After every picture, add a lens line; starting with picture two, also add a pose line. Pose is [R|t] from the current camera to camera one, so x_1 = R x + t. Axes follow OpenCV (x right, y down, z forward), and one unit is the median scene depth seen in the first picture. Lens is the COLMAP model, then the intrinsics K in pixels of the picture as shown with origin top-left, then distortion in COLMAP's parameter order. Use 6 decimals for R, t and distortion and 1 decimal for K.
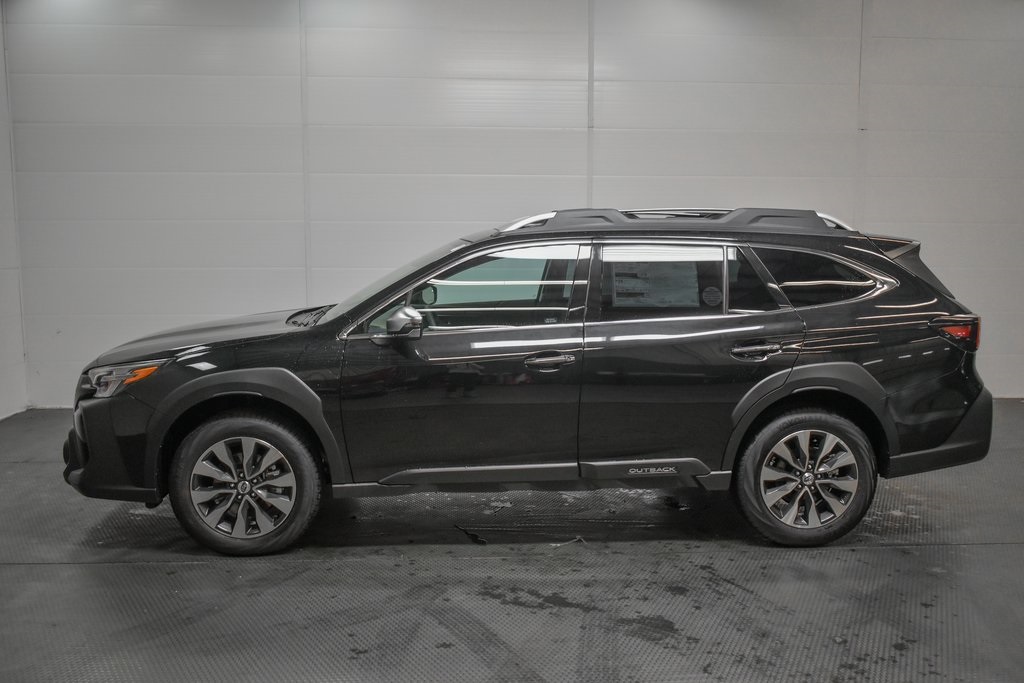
lens RADIAL K [[839.4, 0, 503.4], [0, 839.4, 346.9], [0, 0, 1]] dist [-0.023239, 0.016687]
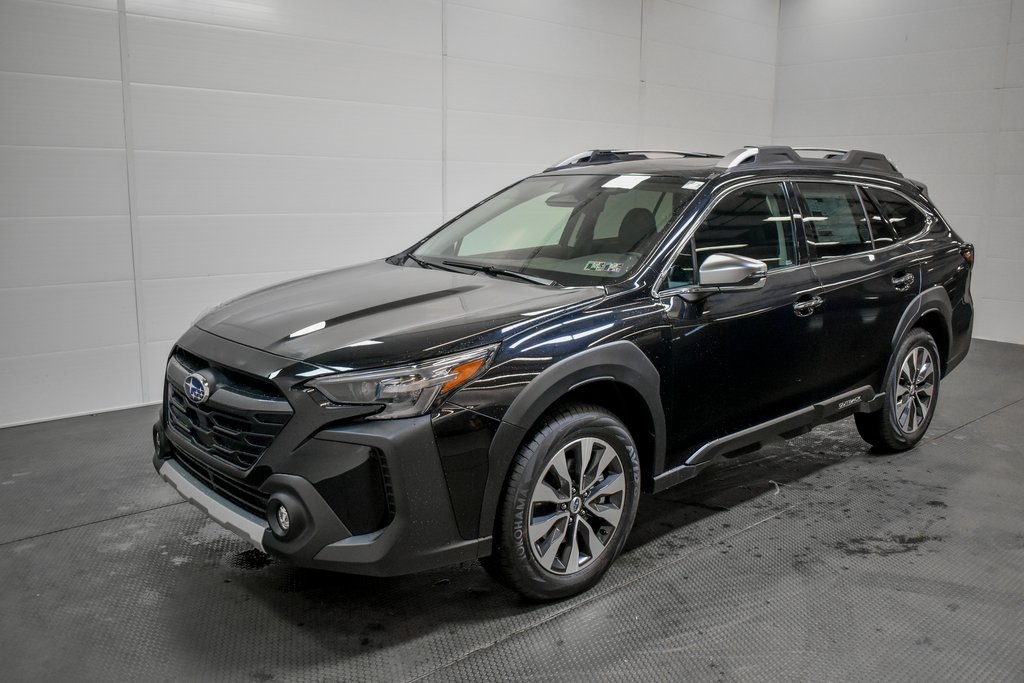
lens RADIAL K [[839.4, 0, 503.5], [0, 839.4, 337.9], [0, 0, 1]] dist [-0.023239, 0.016687]
pose [[0.788445, -0.101770, 0.606628, -0.804202], [0.070344, 0.994666, 0.075441, -0.042151], [-0.611070, -0.016808, 0.791398, 0.452709]]
